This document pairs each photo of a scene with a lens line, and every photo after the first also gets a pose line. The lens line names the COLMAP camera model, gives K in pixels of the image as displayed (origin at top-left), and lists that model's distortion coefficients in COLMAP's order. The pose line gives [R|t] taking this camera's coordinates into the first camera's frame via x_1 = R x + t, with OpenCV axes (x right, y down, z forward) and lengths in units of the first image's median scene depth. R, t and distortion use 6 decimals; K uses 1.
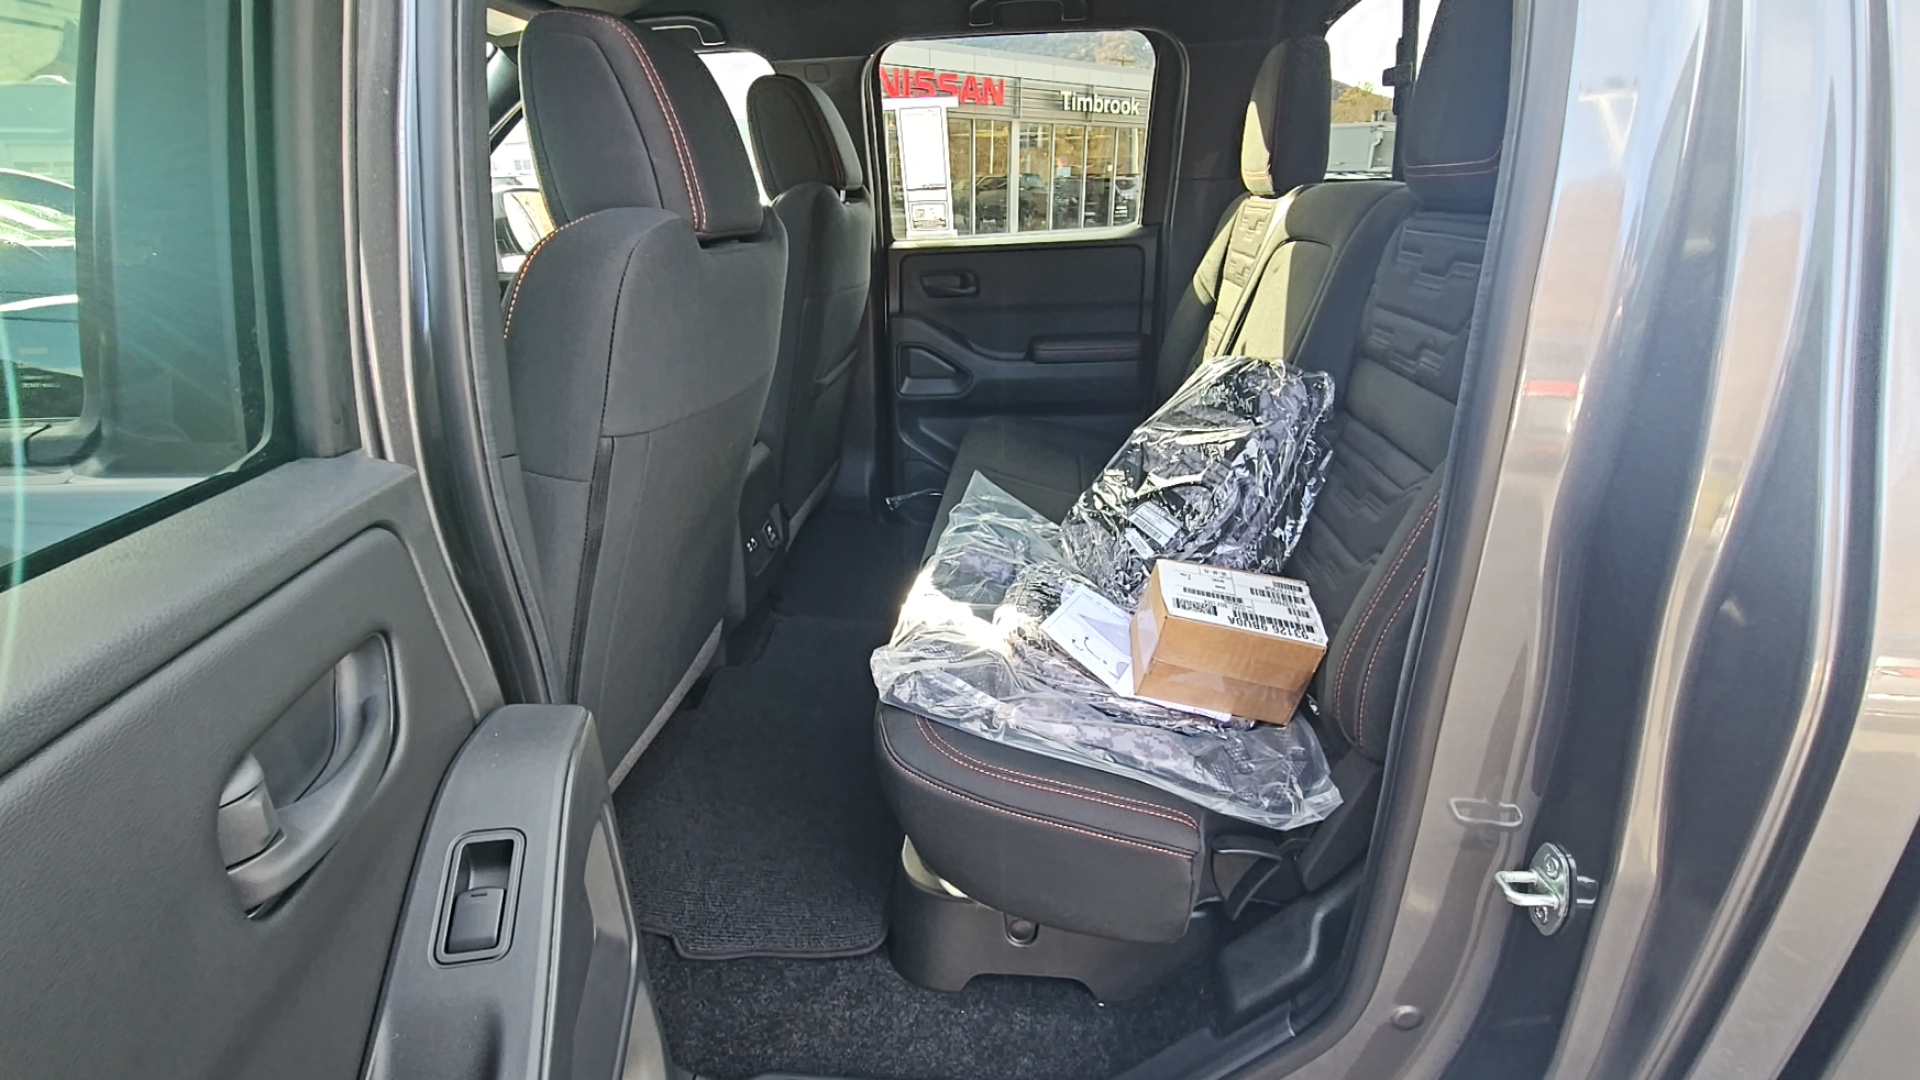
lens RADIAL K [[854.5, 0, 956.4], [0, 854.5, 539.4], [0, 0, 1]] dist [0.009791, -0.008058]
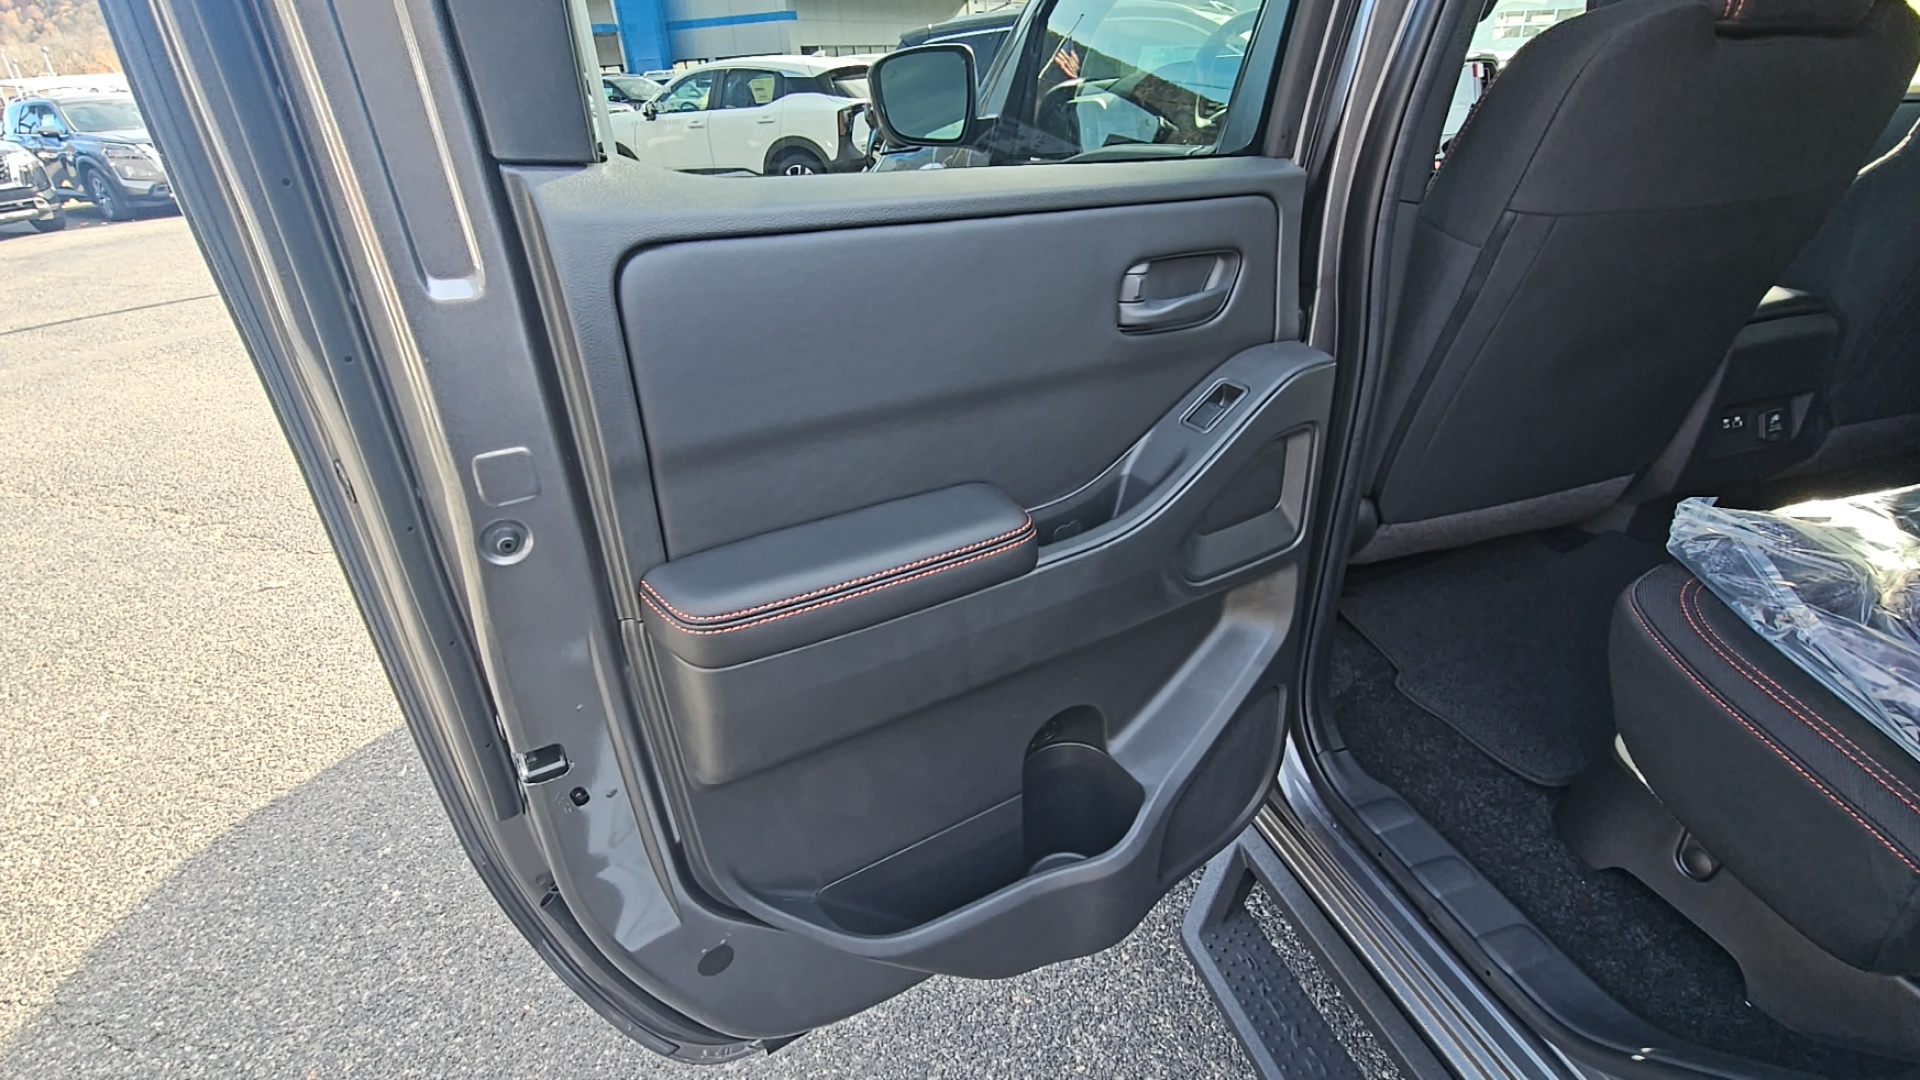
lens RADIAL K [[852.5, 0, 959.1], [0, 852.5, 530.0], [0, 0, 1]] dist [-0.000910, 0.000474]
pose [[0.362323, 0.431852, -0.825970, 0.384534], [-0.310057, 0.891559, 0.330134, 0.097456], [0.878969, 0.136483, 0.456930, -0.121660]]
